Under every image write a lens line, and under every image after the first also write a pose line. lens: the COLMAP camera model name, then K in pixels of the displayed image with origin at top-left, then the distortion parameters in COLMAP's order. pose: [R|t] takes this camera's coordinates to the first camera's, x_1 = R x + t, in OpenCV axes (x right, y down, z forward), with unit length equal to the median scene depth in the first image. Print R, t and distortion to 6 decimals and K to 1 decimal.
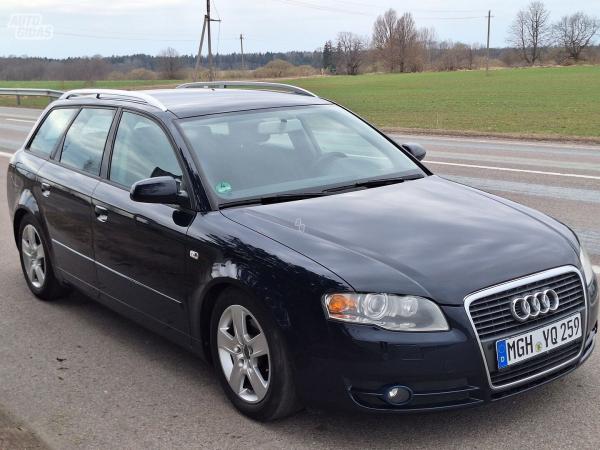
lens RADIAL K [[842.3, 0, 311.8], [0, 842.3, 225.9], [0, 0, 1]] dist [0.221400, -0.454967]
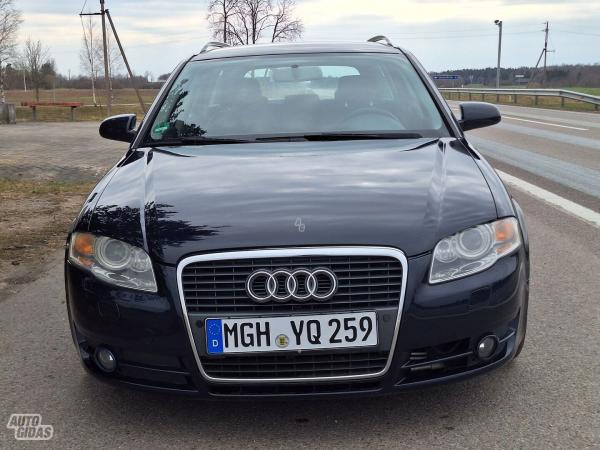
lens RADIAL K [[842.3, 0, 311.8], [0, 842.3, 225.9], [0, 0, 1]] dist [0.221400, -0.454967]
pose [[0.794475, 0.119387, -0.595446, 0.694771], [-0.124980, 0.991641, 0.032069, 0.013391], [0.594297, 0.048940, 0.802755, 0.400118]]
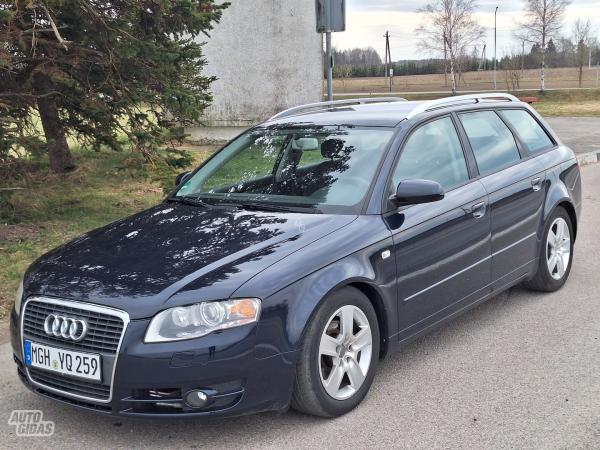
lens RADIAL K [[842.3, 0, 311.8], [0, 842.3, 225.9], [0, 0, 1]] dist [0.221400, -0.454967]
pose [[0.265240, 0.184884, -0.946291, 1.303346], [-0.159122, 0.976380, 0.146161, -0.232247], [0.950962, 0.111808, 0.288394, 0.945584]]
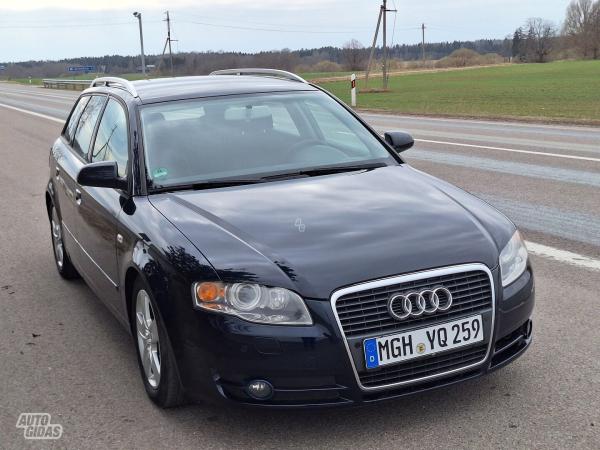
lens RADIAL K [[842.3, 0, 311.8], [0, 842.3, 225.9], [0, 0, 1]] dist [0.221400, -0.454967]
pose [[0.976698, 0.031358, -0.212314, 0.330955], [-0.029140, 0.999483, 0.013567, -0.001815], [0.212630, -0.007064, 0.977107, 0.064705]]
